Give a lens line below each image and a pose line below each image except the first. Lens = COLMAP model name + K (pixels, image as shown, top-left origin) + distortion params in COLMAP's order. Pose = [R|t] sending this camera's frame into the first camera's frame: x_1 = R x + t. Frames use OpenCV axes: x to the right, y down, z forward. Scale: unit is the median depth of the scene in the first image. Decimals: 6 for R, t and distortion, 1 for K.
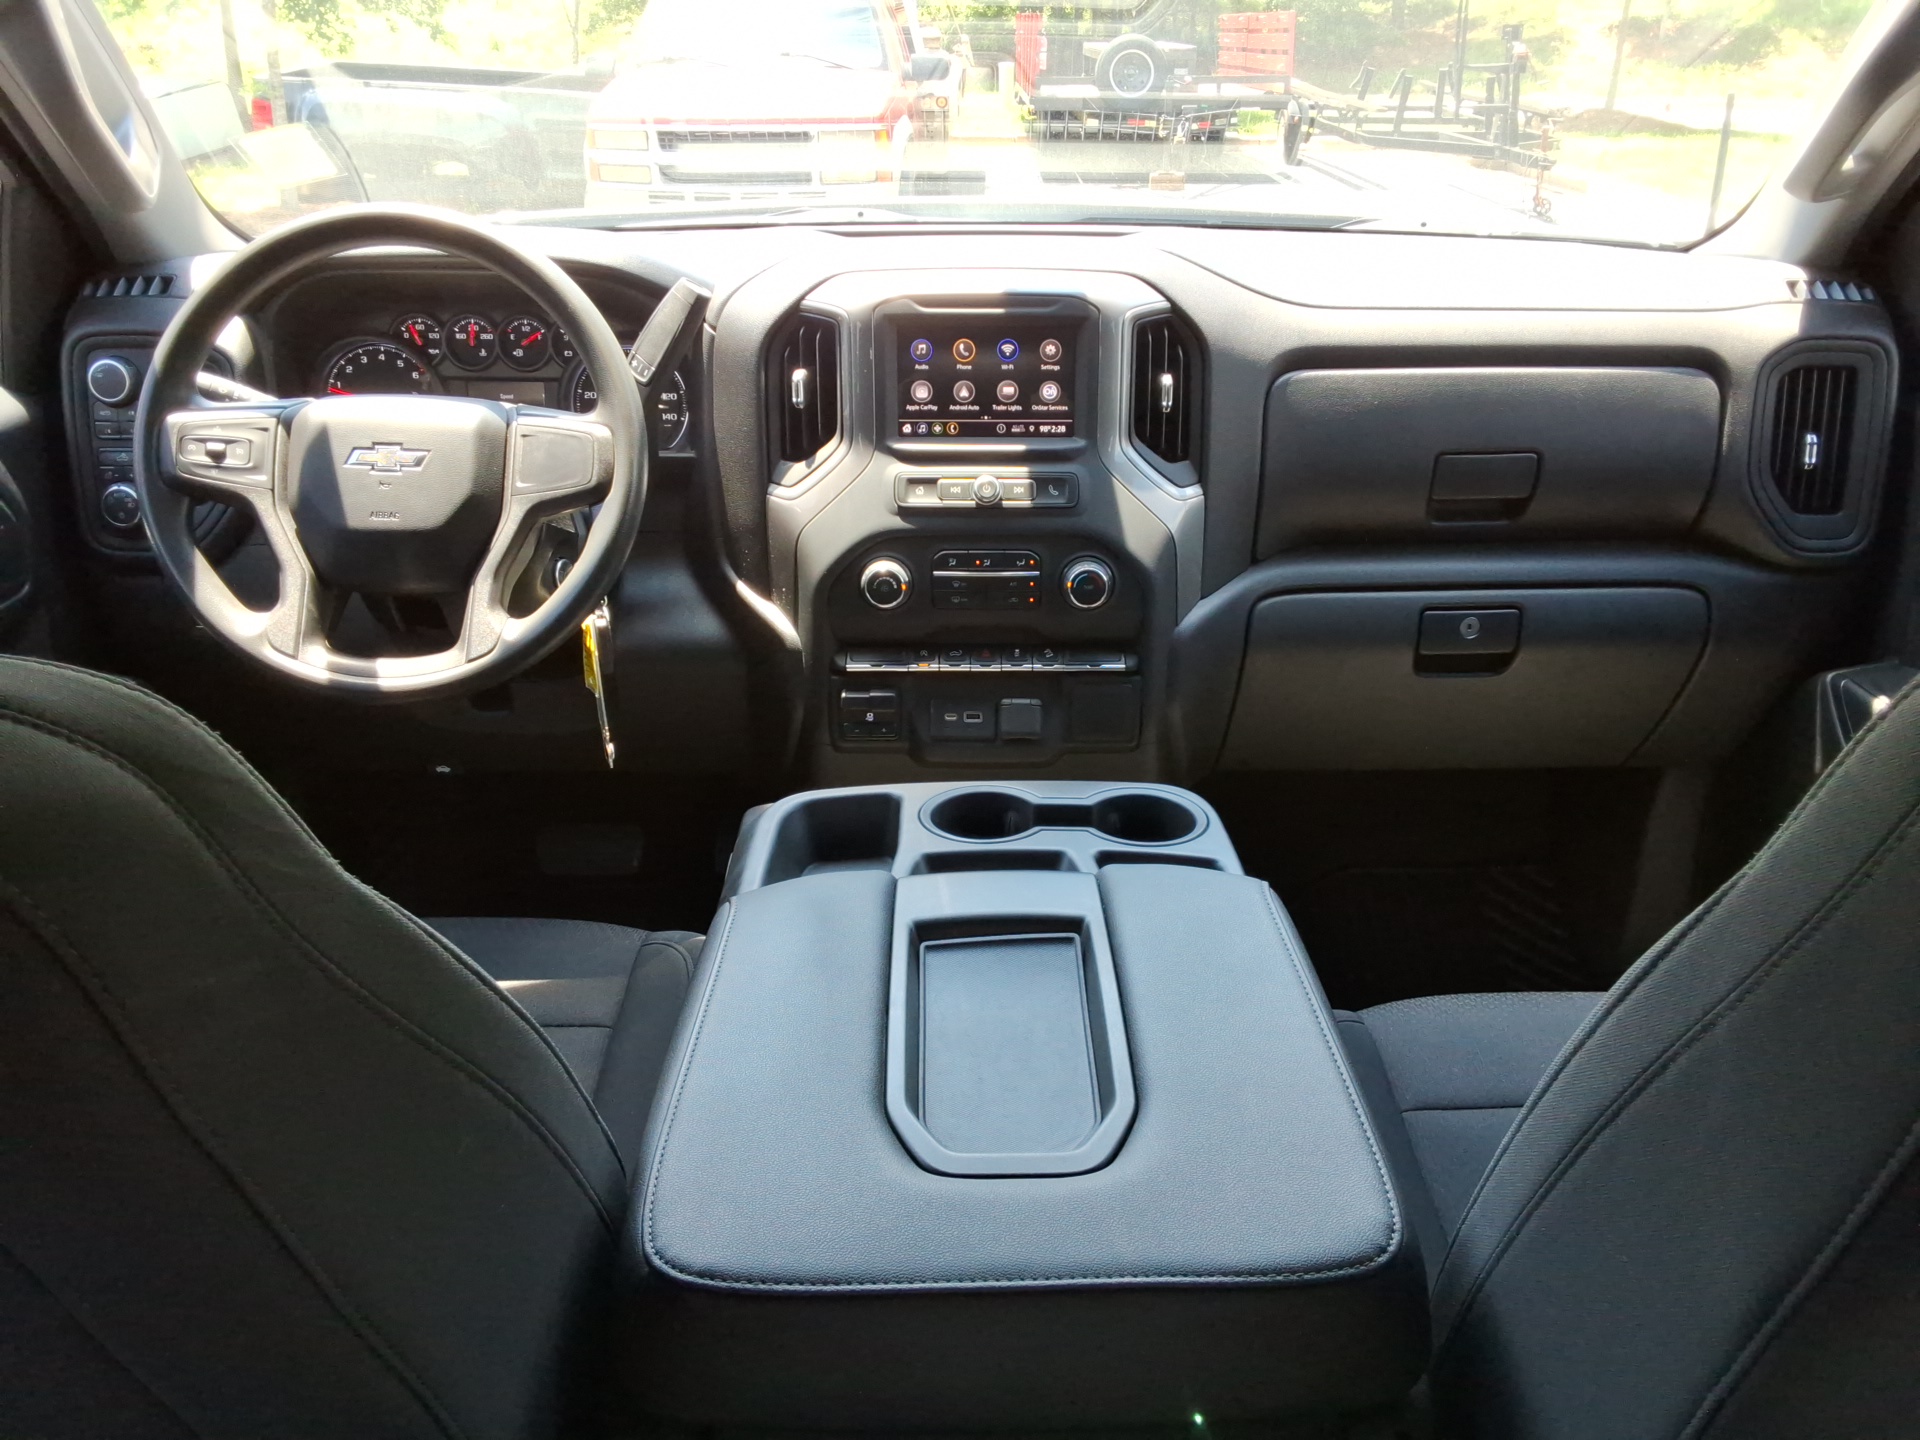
lens RADIAL K [[1599.0, 0, 1003.0], [0, 1599.0, 648.2], [0, 0, 1]] dist [0.106268, -0.125512]
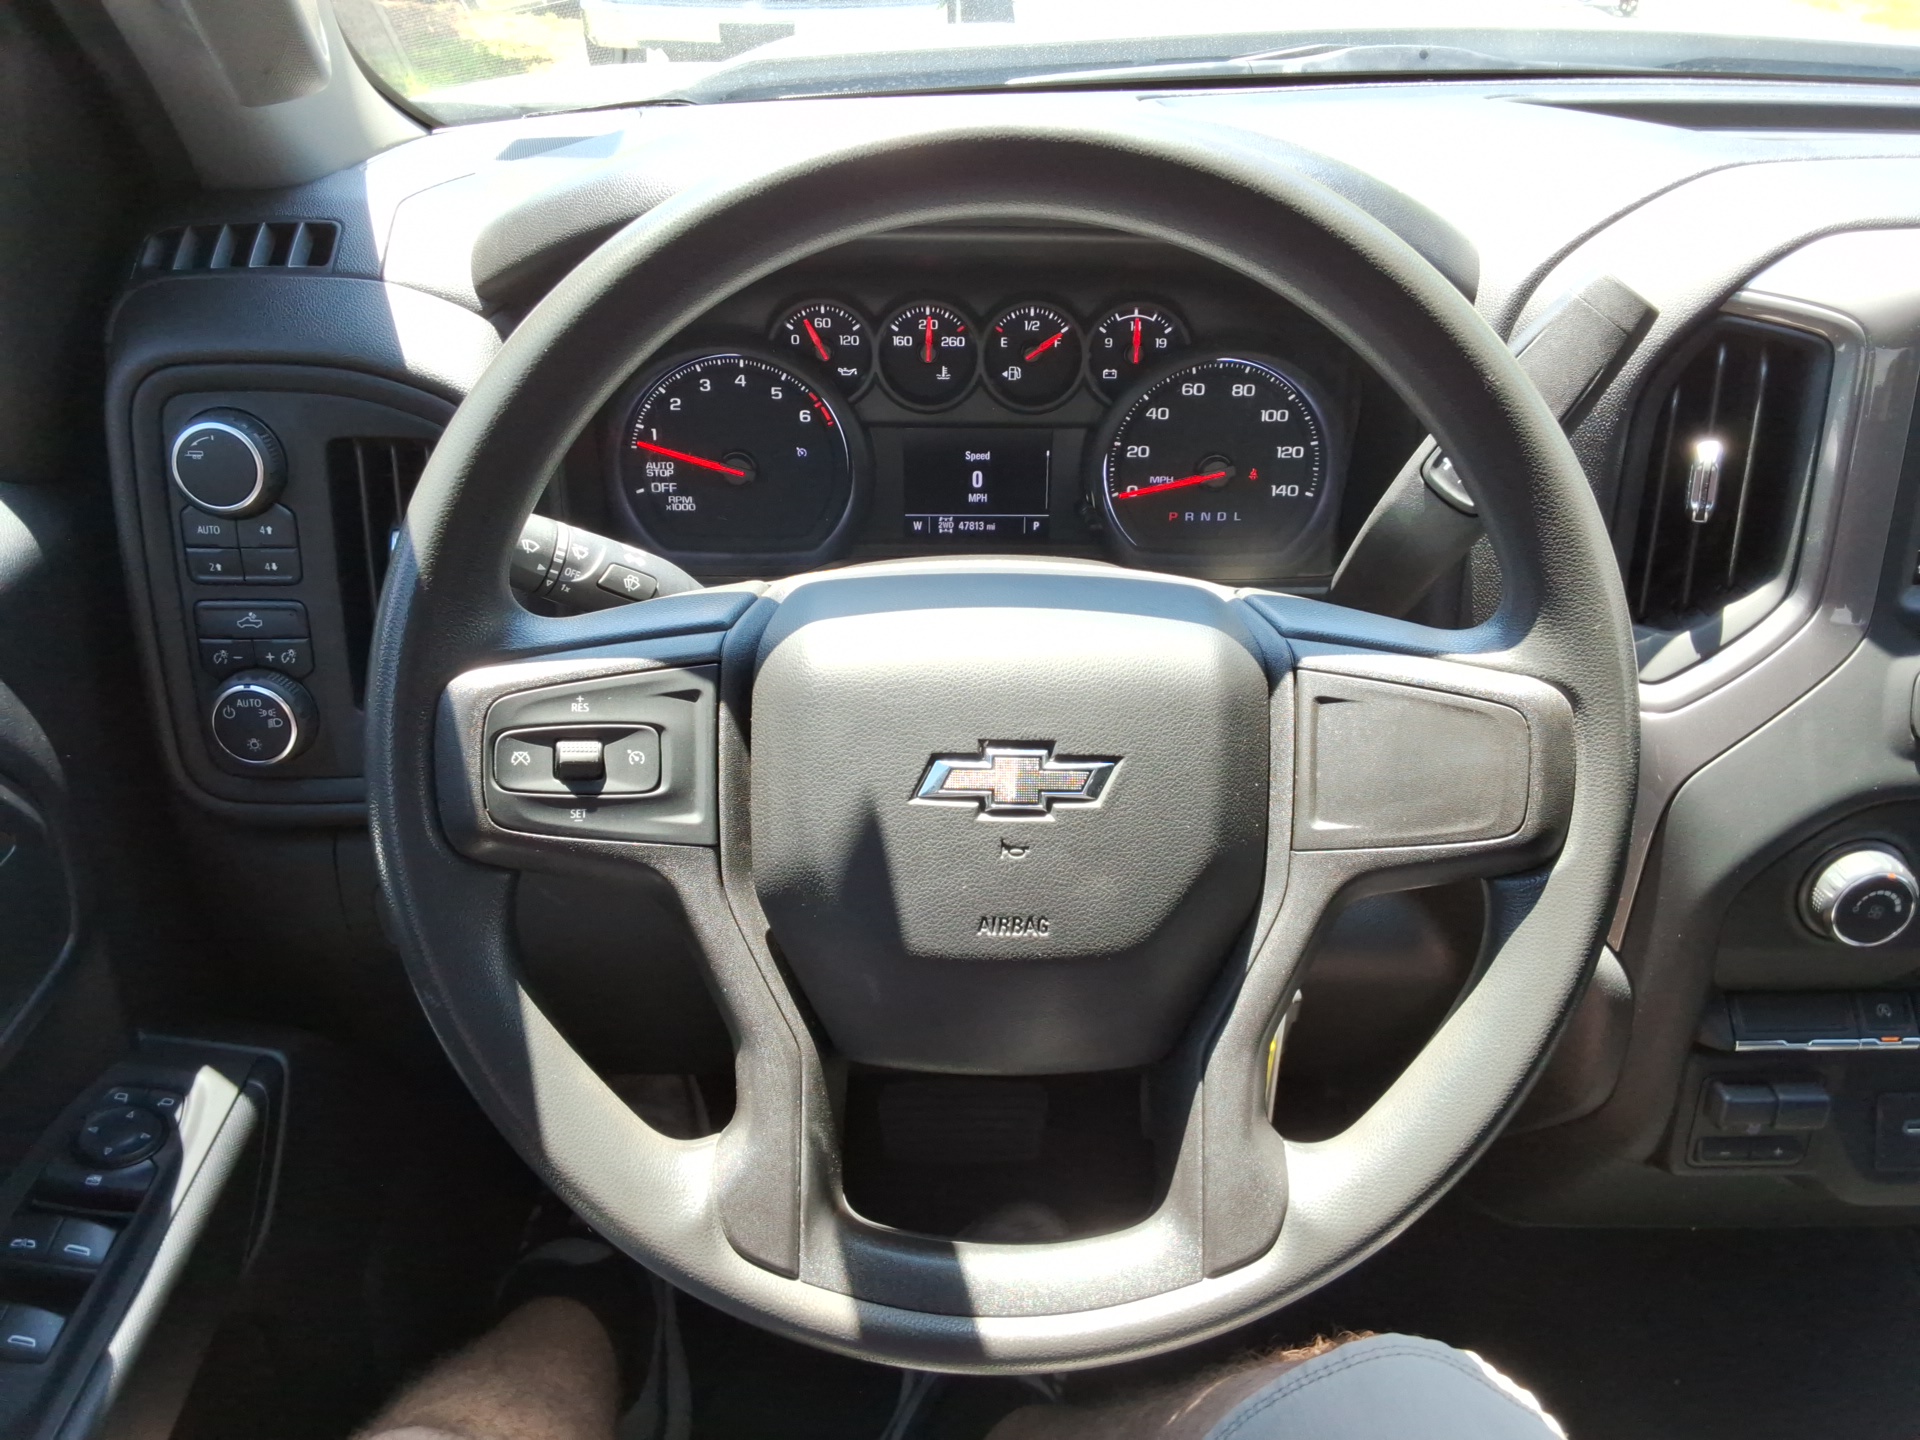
lens RADIAL K [[1599.0, 0, 988.1], [0, 1599.0, 664.4], [0, 0, 1]] dist [0.106268, -0.125512]
pose [[0.999758, 0.001165, 0.021980, -0.340841], [-0.003963, 0.991806, 0.127695, -0.167881], [-0.021651, -0.127751, 0.991570, 0.534489]]
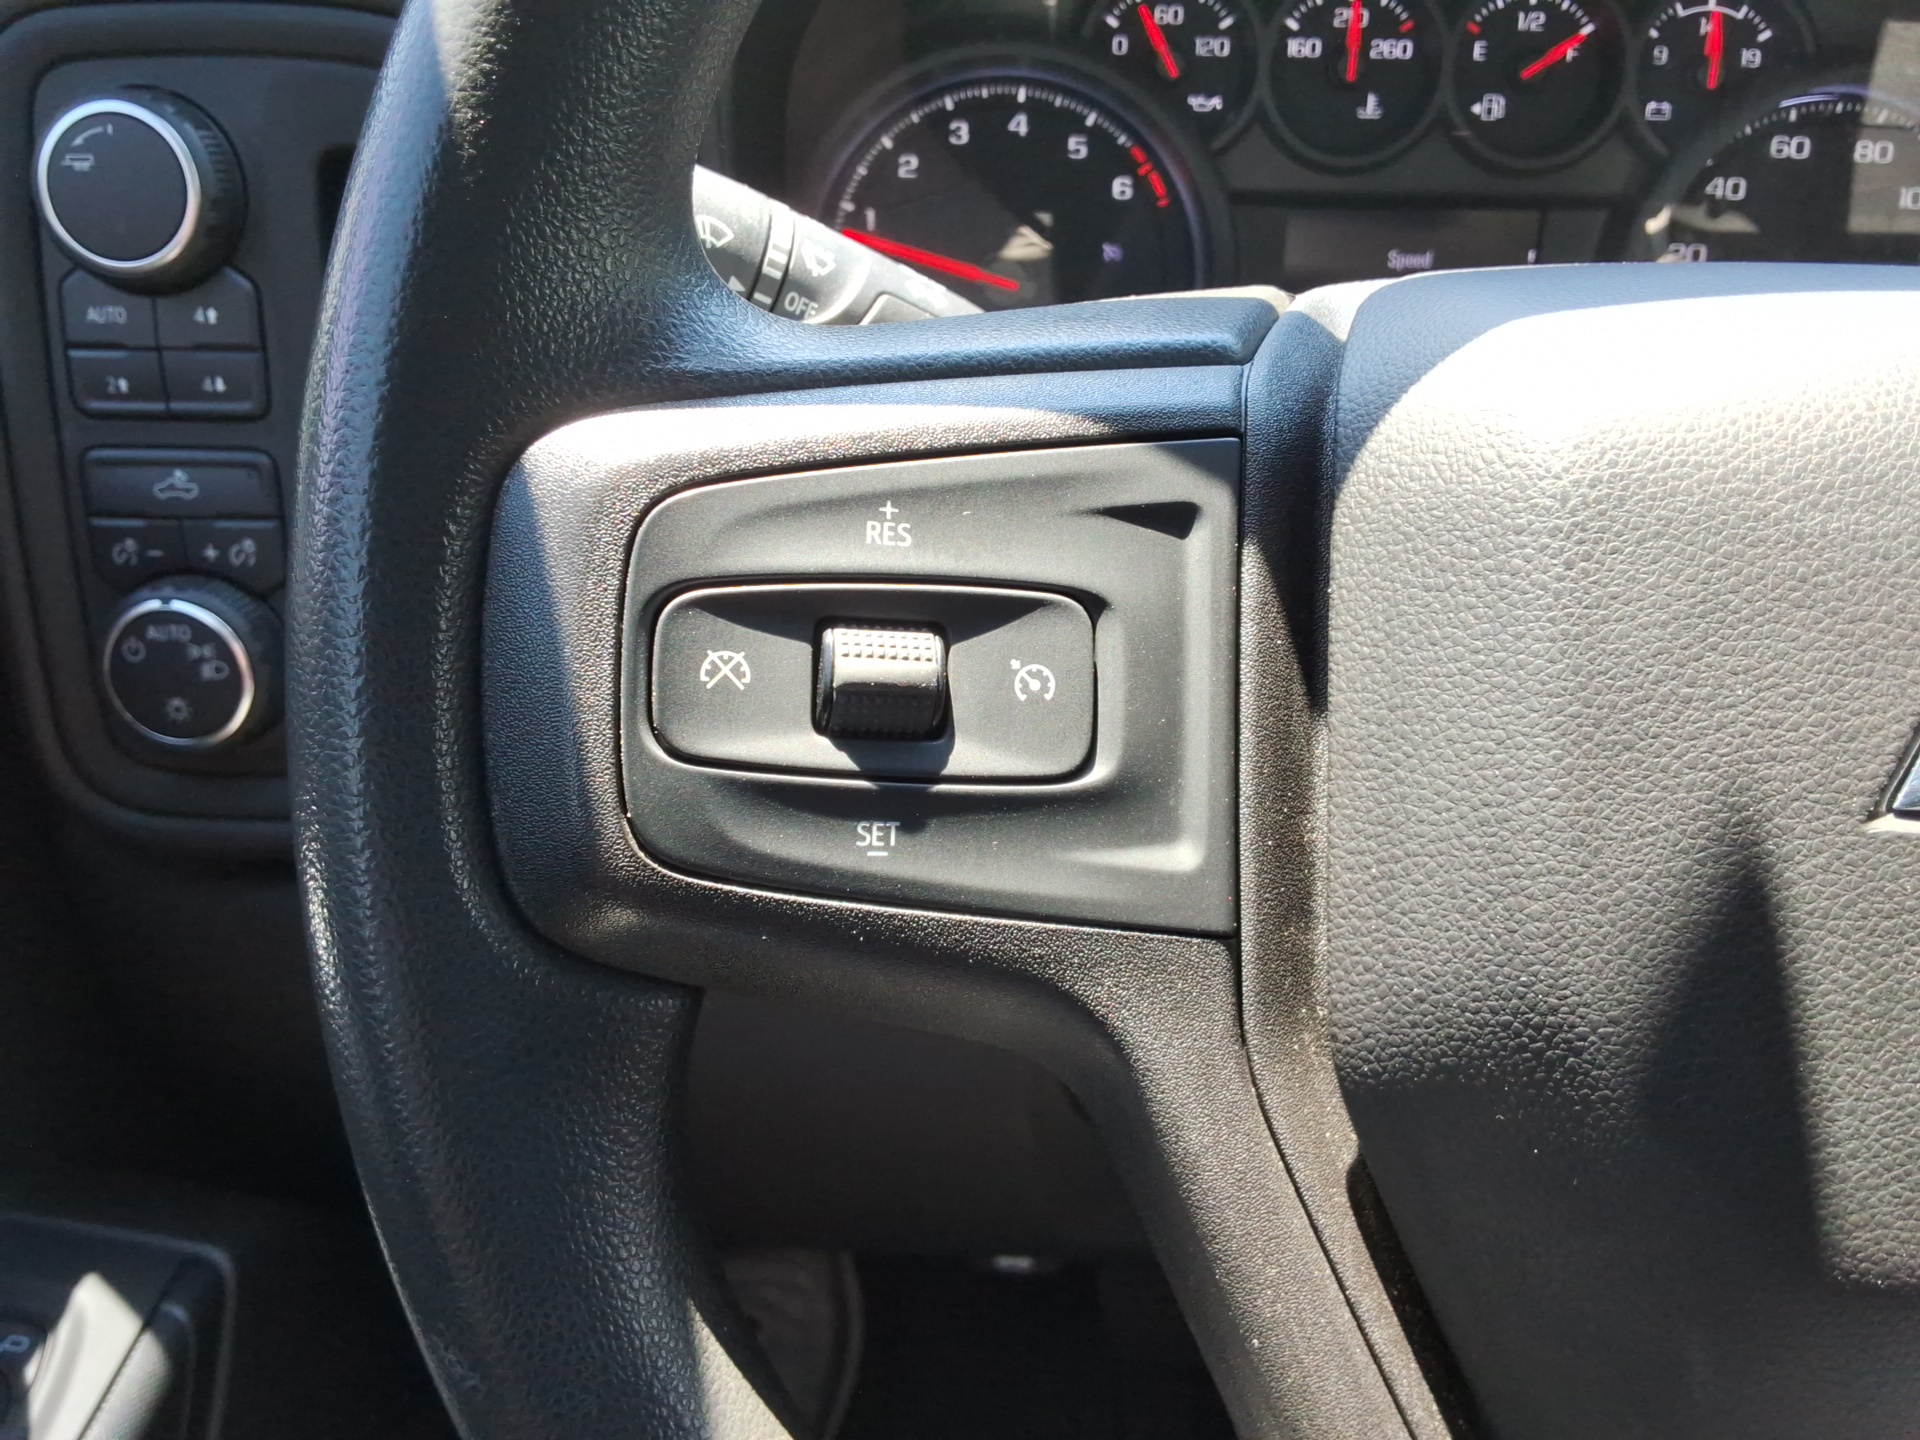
lens RADIAL K [[1599.0, 0, 977.1], [0, 1599.0, 674.2], [0, 0, 1]] dist [0.106268, -0.125512]
pose [[0.999438, 0.020622, -0.026428, -0.408482], [-0.017871, 0.994784, 0.100424, -0.117535], [0.028361, -0.099895, 0.994594, 0.749039]]
